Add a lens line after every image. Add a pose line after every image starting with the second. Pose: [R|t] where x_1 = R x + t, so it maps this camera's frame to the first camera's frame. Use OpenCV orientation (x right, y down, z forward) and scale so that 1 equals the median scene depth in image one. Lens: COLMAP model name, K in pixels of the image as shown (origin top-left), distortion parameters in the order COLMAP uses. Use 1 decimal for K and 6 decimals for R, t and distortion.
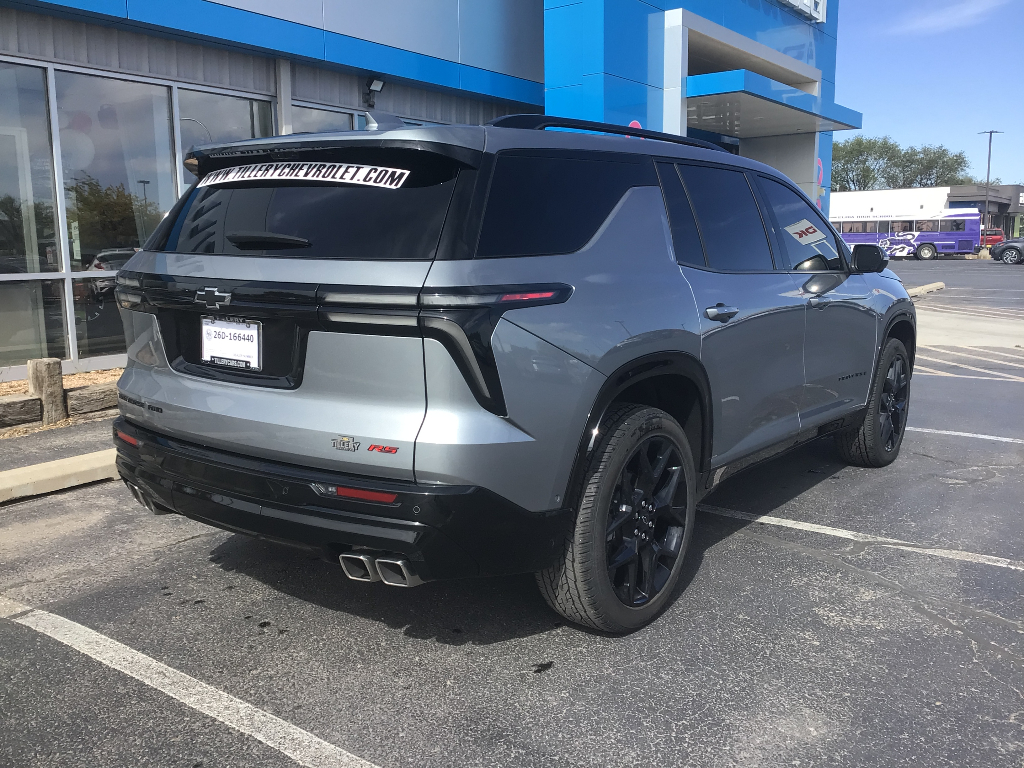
lens RADIAL K [[916.6, 0, 513.6], [0, 916.6, 380.8], [0, 0, 1]] dist [0.049174, -0.044264]
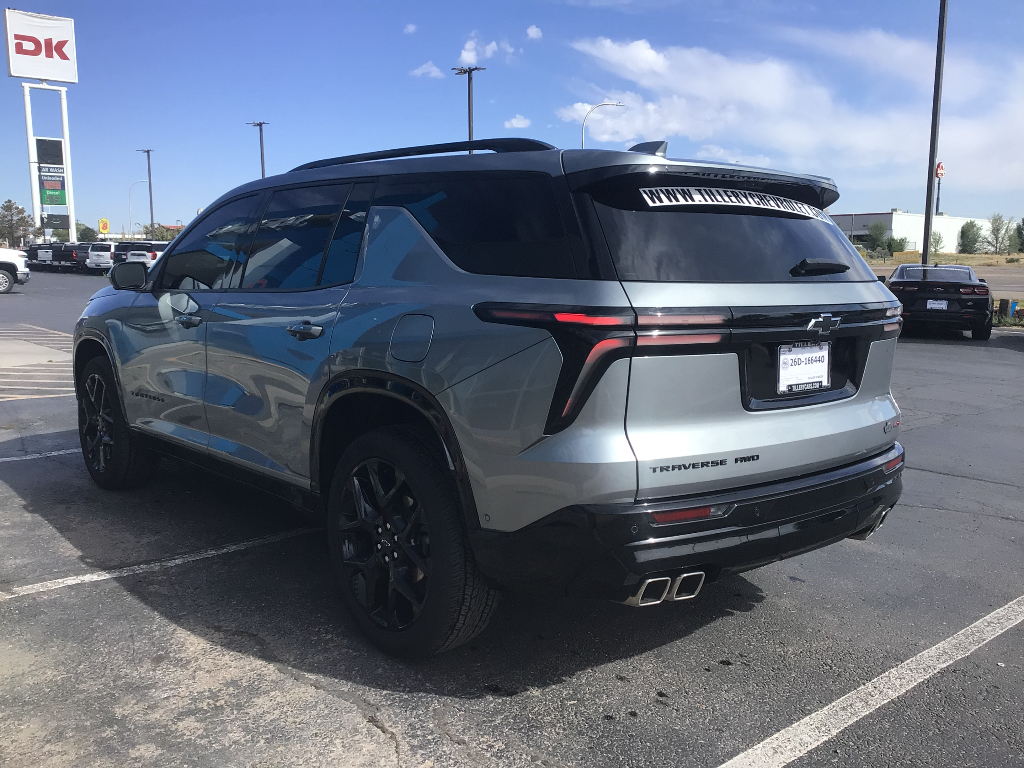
lens RADIAL K [[916.6, 0, 512.5], [0, 916.6, 385.2], [0, 0, 1]] dist [0.049174, -0.044264]
pose [[0.214189, -0.127209, 0.968473, -1.338762], [0.139246, 0.985334, 0.098628, -0.164117], [-0.966816, 0.113731, 0.228761, 1.056798]]
